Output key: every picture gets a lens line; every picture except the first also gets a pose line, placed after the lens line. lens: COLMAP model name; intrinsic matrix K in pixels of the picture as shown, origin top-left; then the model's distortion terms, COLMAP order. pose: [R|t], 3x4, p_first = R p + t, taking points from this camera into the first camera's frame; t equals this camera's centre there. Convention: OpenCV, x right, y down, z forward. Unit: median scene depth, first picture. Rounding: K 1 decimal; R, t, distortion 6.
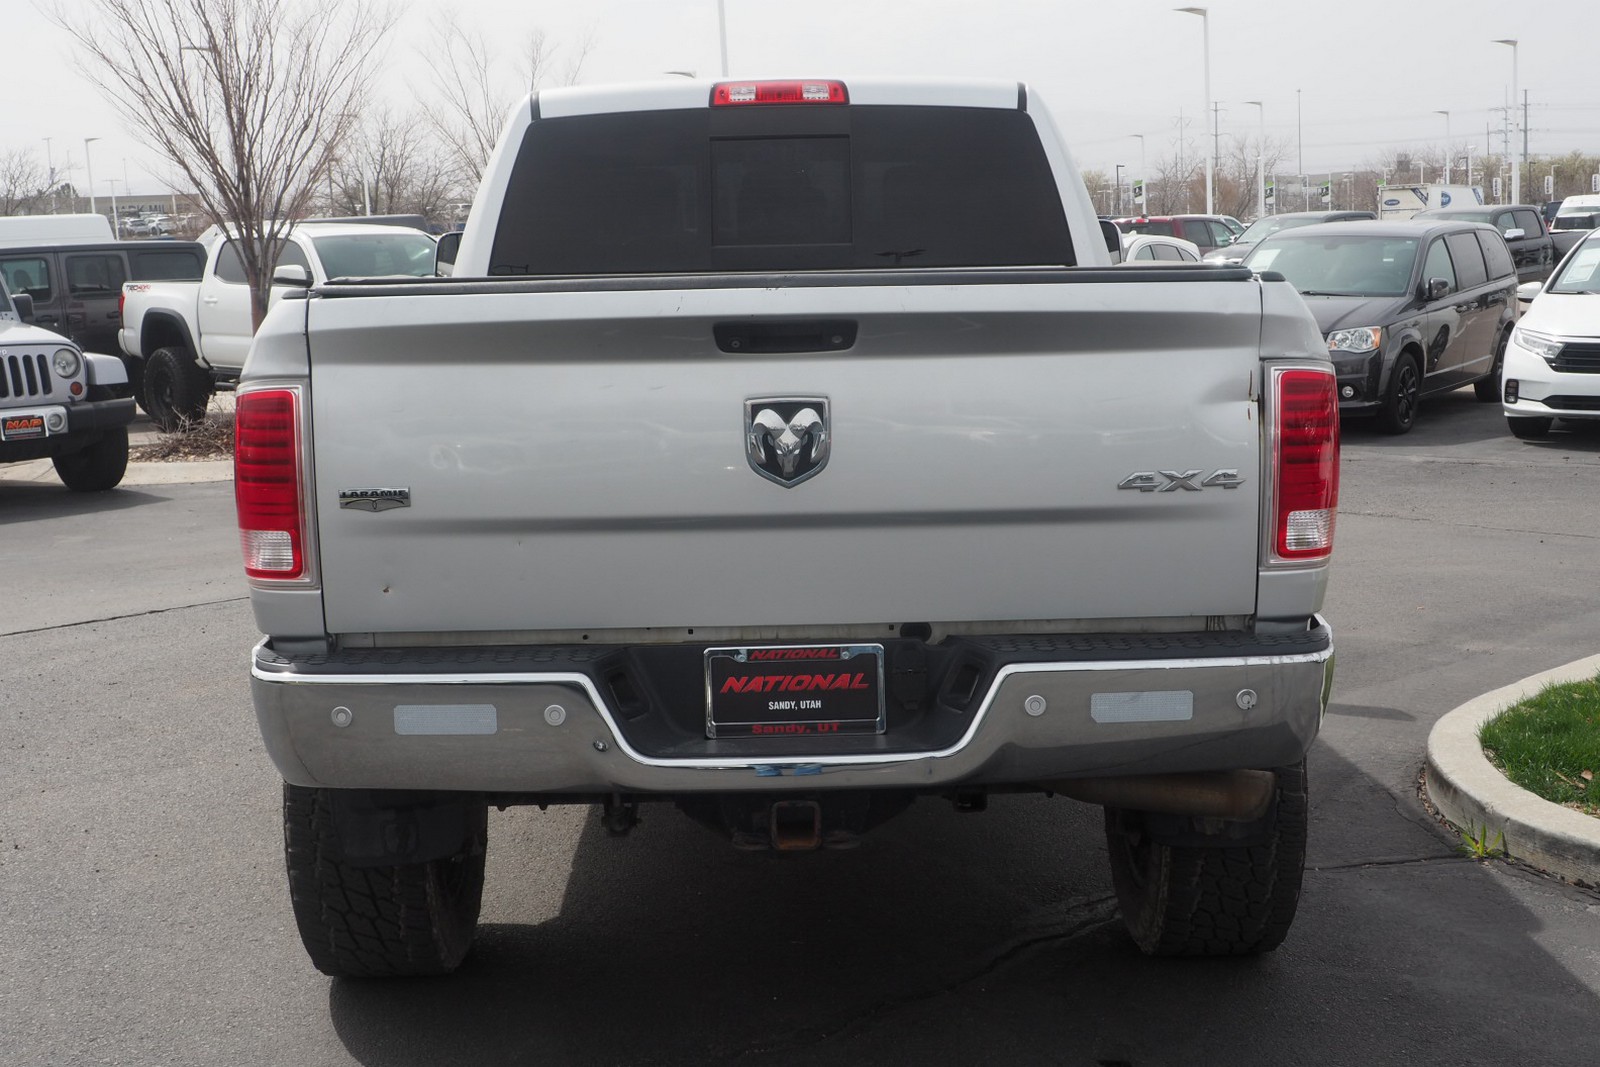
lens RADIAL K [[1979.4, 0, 800.0], [0, 1979.4, 533.5], [0, 0, 1]] dist [0.024920, 0.017487]
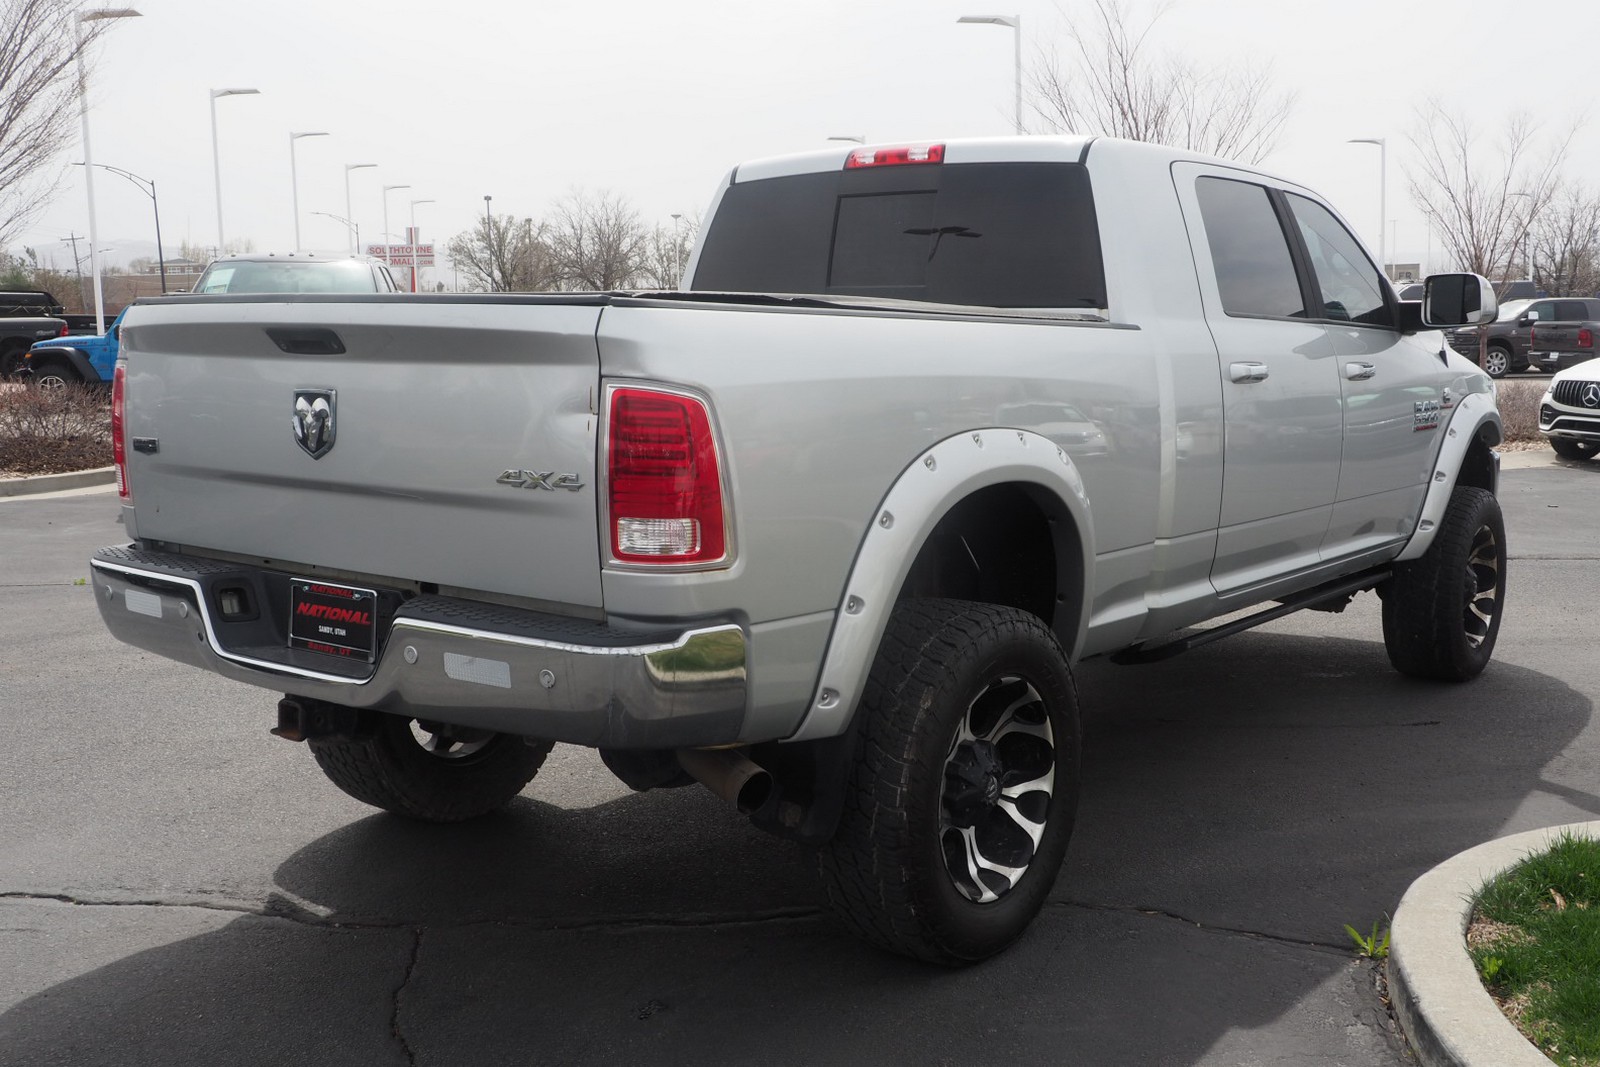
lens RADIAL K [[1655.9, 0, 800.0], [0, 1655.9, 533.5], [0, 0, 1]] dist [-0.093844, 0.423030]
pose [[0.786194, 0.102288, -0.609456, 0.879835], [-0.107889, 0.993779, 0.027614, -0.037825], [0.608490, 0.044044, 0.792339, 0.339001]]
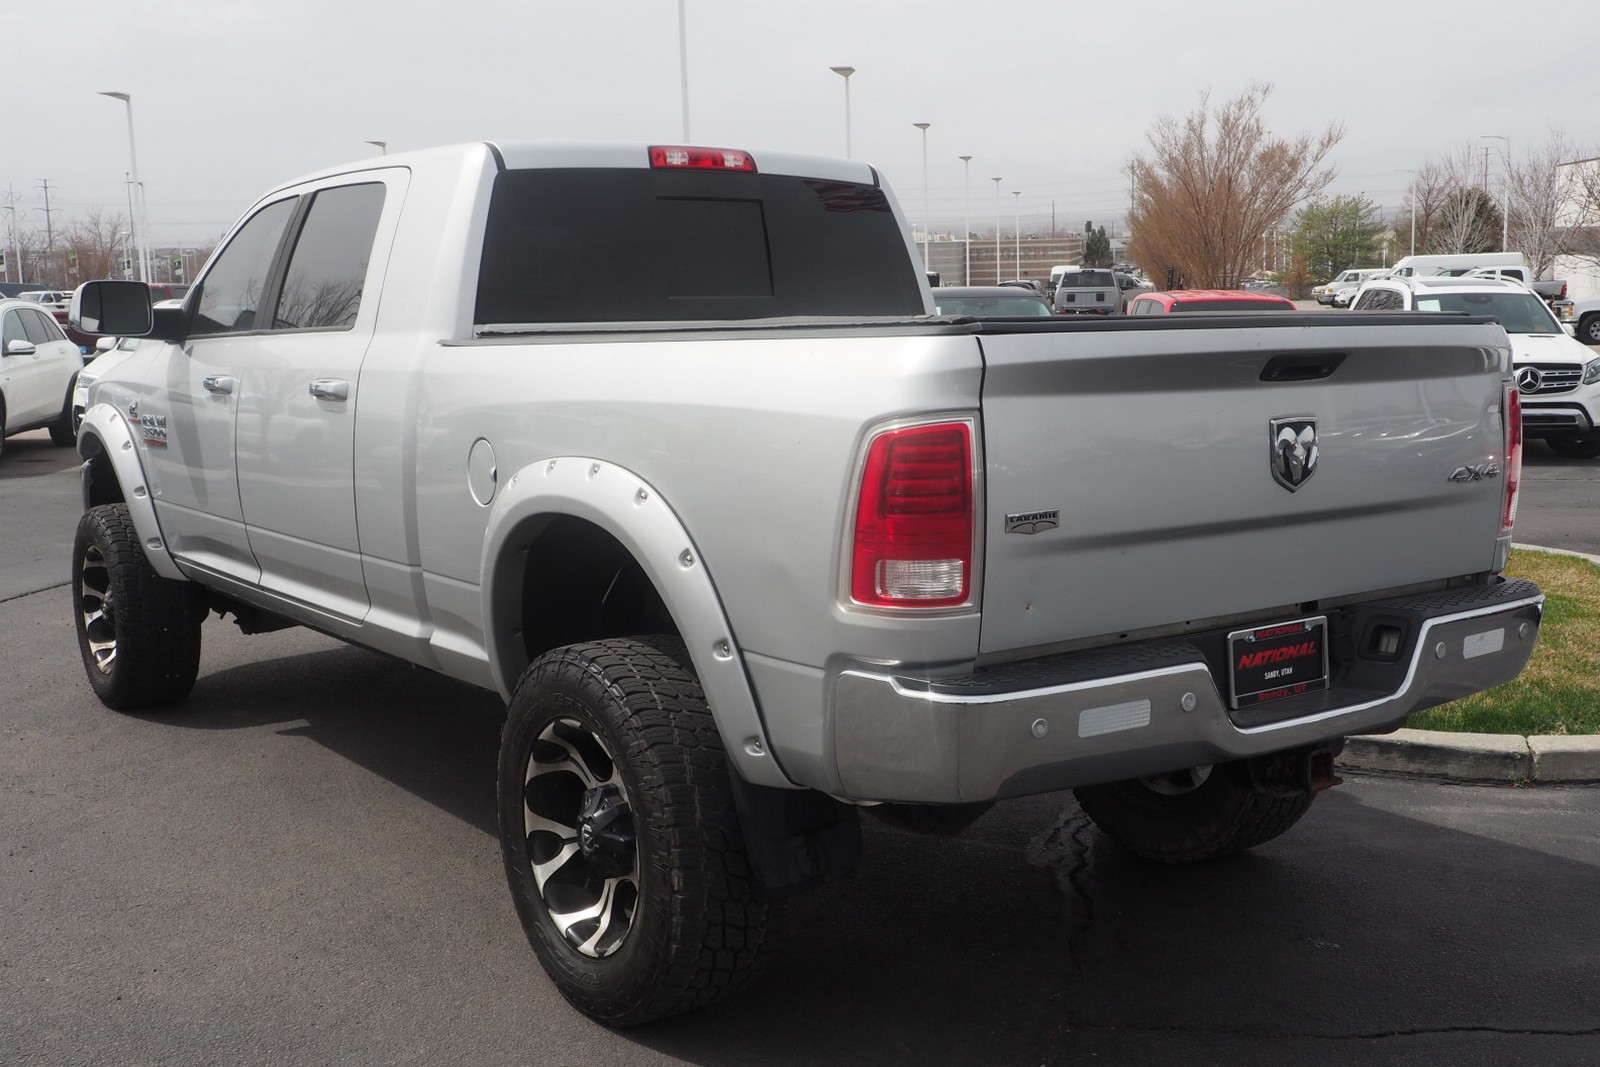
lens RADIAL K [[1738.3, 0, 800.0], [0, 1738.3, 533.5], [0, 0, 1]] dist [-0.000312, -0.002090]
pose [[0.816312, -0.062543, 0.574216, -0.844312], [0.073516, 0.997286, 0.004112, -0.023922], [-0.572914, 0.038858, 0.818694, 0.299185]]
